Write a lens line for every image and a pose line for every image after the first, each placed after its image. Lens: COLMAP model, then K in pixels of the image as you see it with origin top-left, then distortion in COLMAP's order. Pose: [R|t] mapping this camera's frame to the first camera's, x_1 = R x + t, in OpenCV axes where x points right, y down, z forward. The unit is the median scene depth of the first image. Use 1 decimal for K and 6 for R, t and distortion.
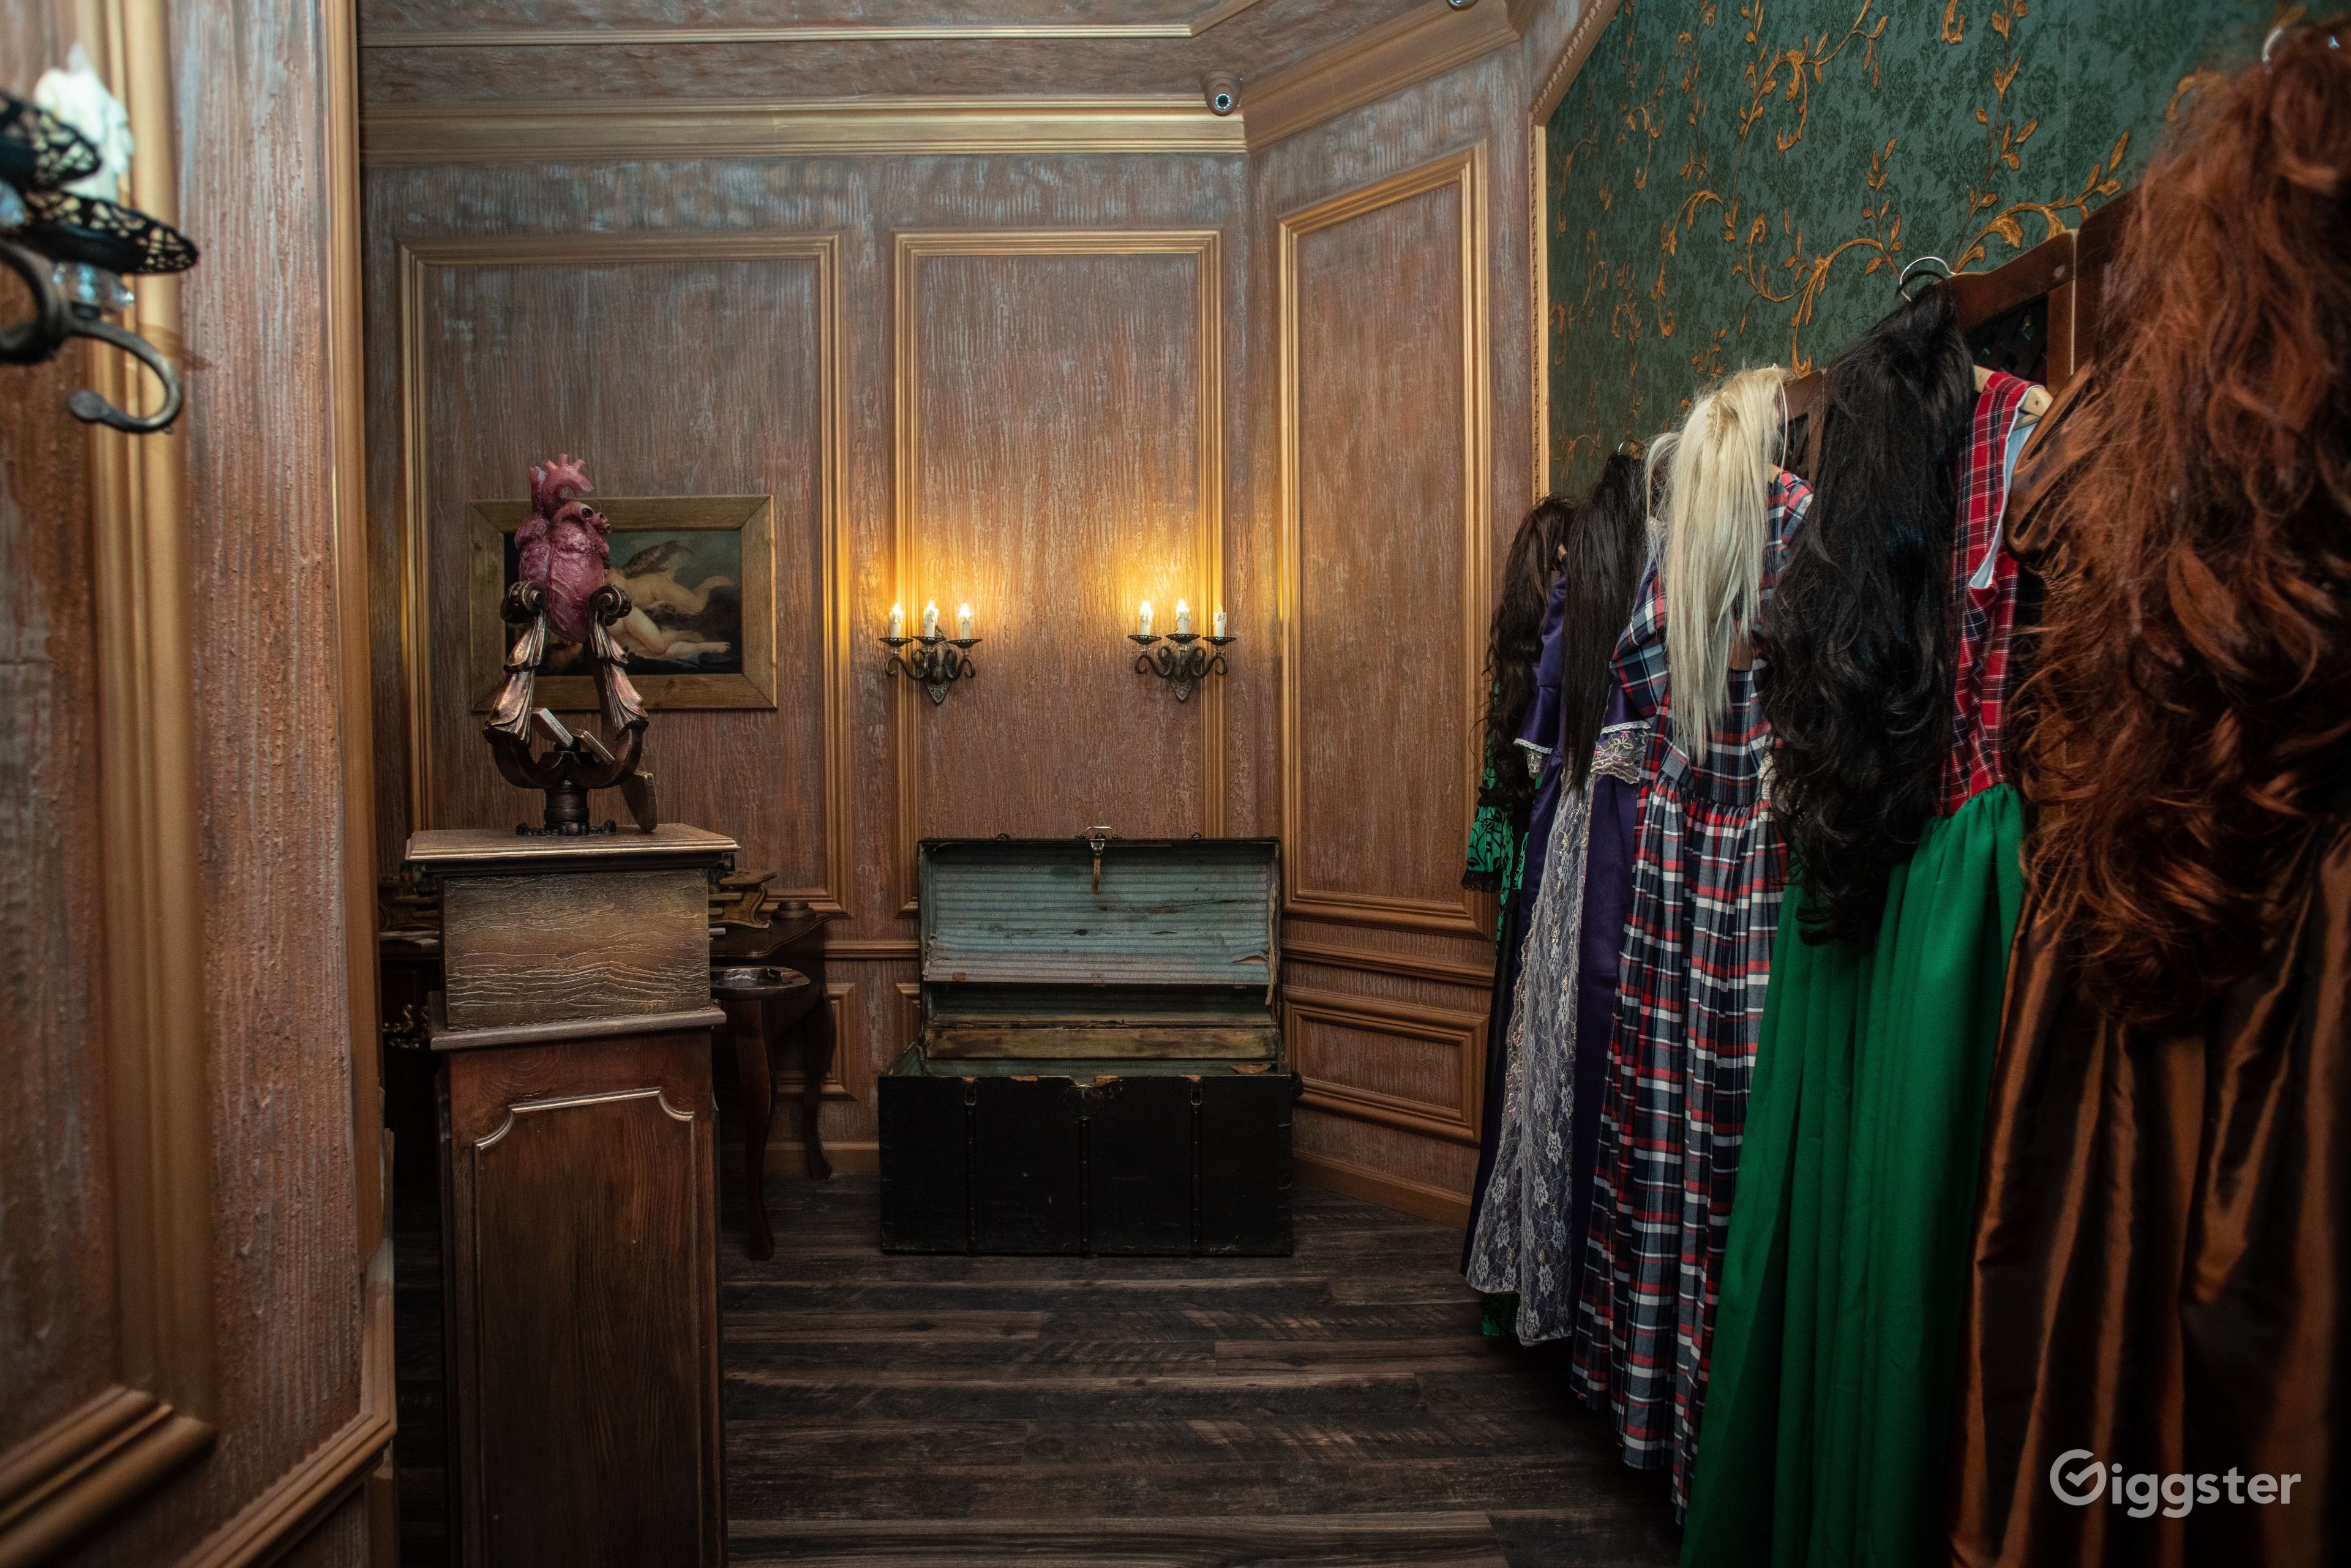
lens RADIAL K [[1307.2, 0, 1175.5], [0, 1307.2, 784.0], [0, 0, 1]] dist [-0.002334, -0.000335]
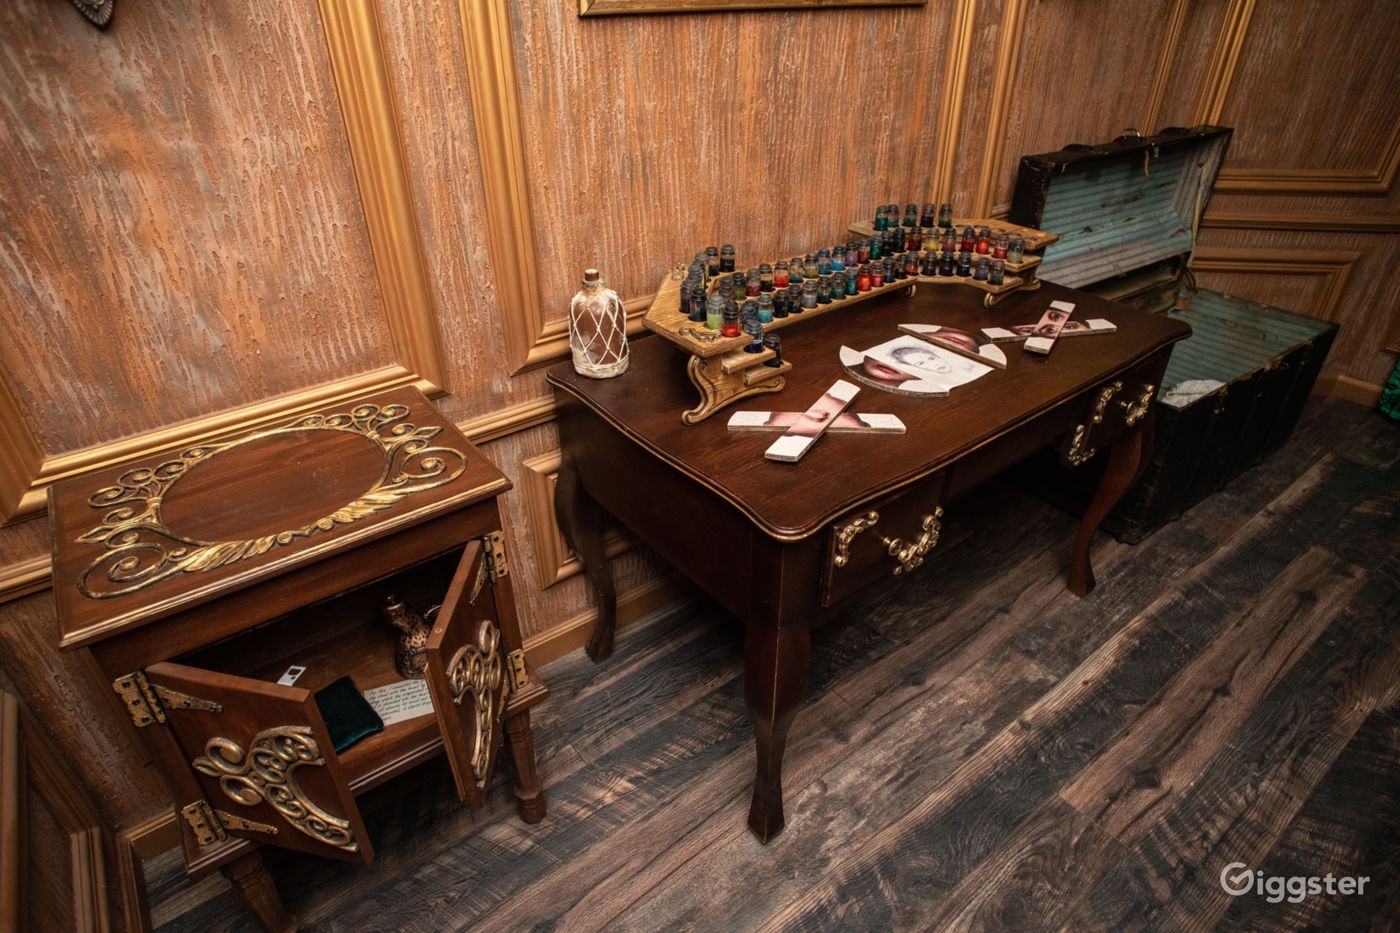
lens RADIAL K [[778.4, 0, 700.0], [0, 778.4, 466.5], [0, 0, 1]] dist [-0.002334, -0.000335]
pose [[0.795880, -0.316139, 0.516363, -0.916701], [0.014165, 0.862342, 0.506128, -0.064867], [-0.605288, -0.395503, 0.690799, 0.822671]]
